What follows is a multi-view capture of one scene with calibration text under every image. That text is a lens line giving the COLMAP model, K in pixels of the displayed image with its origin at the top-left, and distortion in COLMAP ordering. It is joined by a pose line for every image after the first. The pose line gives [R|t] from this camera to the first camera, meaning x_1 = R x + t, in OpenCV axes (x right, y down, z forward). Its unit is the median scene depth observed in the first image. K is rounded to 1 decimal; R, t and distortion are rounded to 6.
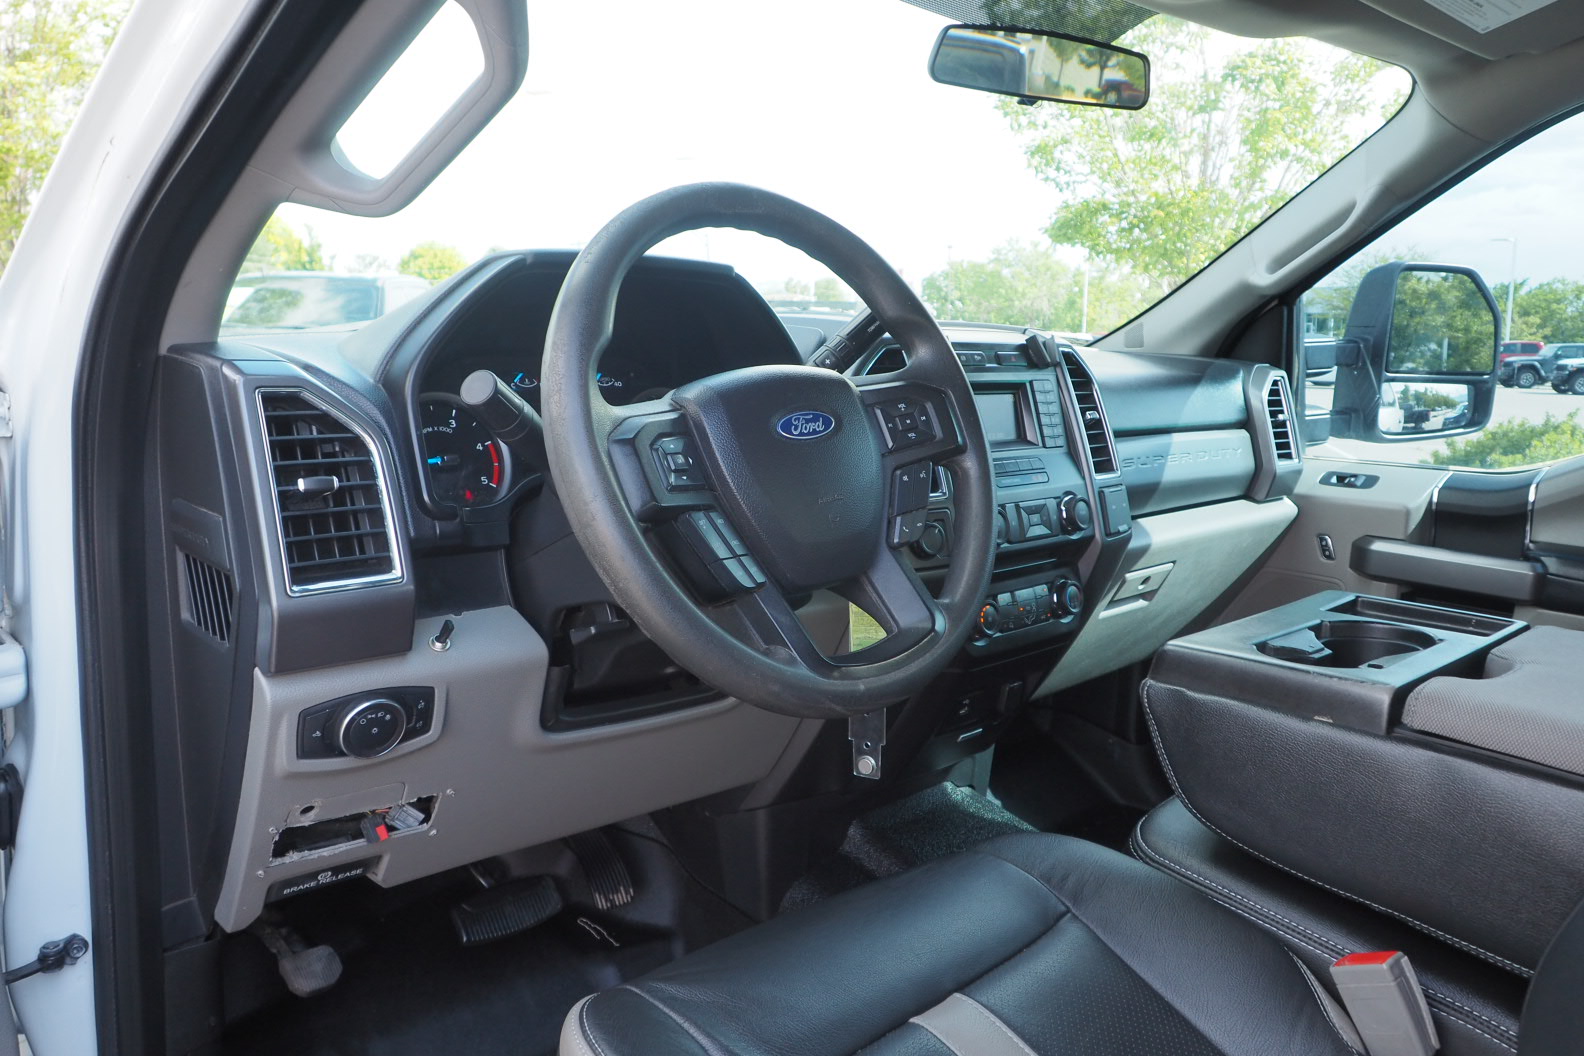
lens RADIAL K [[1143.4, 0, 780.6], [0, 1143.4, 532.9], [0, 0, 1]] dist [-0.011368, -0.011372]
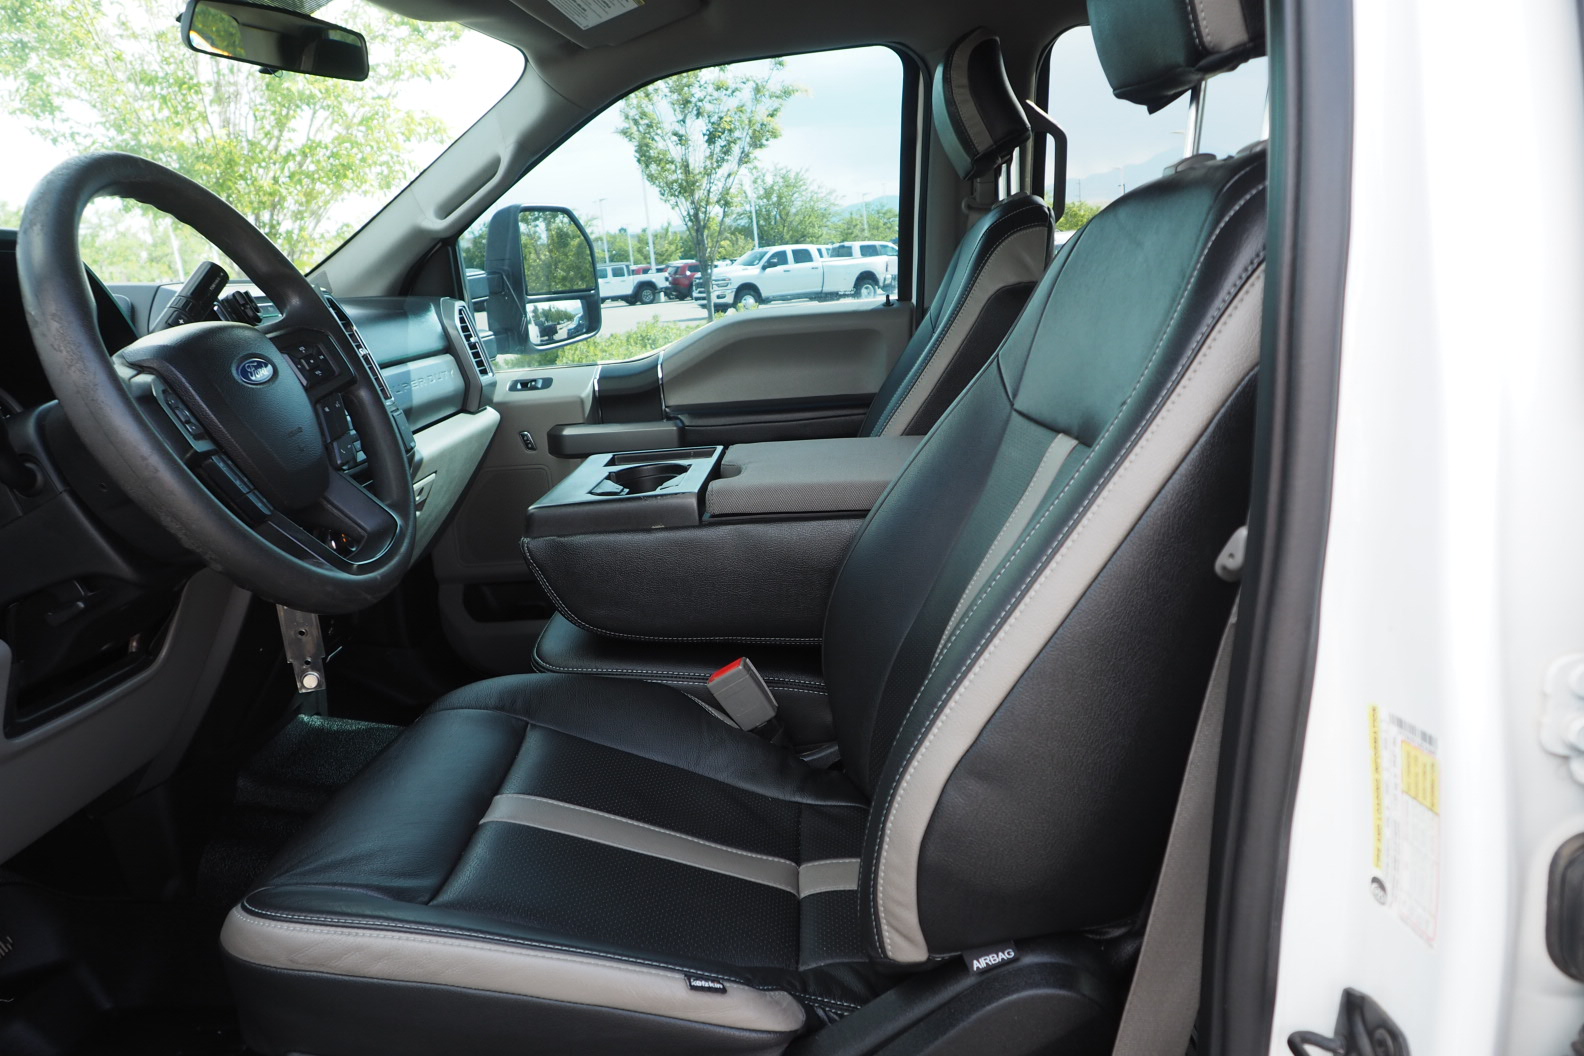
lens RADIAL K [[1143.4, 0, 780.6], [0, 1143.4, 532.9], [0, 0, 1]] dist [-0.011368, -0.011372]
pose [[0.693733, -0.229396, 0.682724, -0.199848], [0.200342, 0.971973, 0.123011, 0.012062], [-0.691808, 0.051441, 0.720247, -0.071457]]
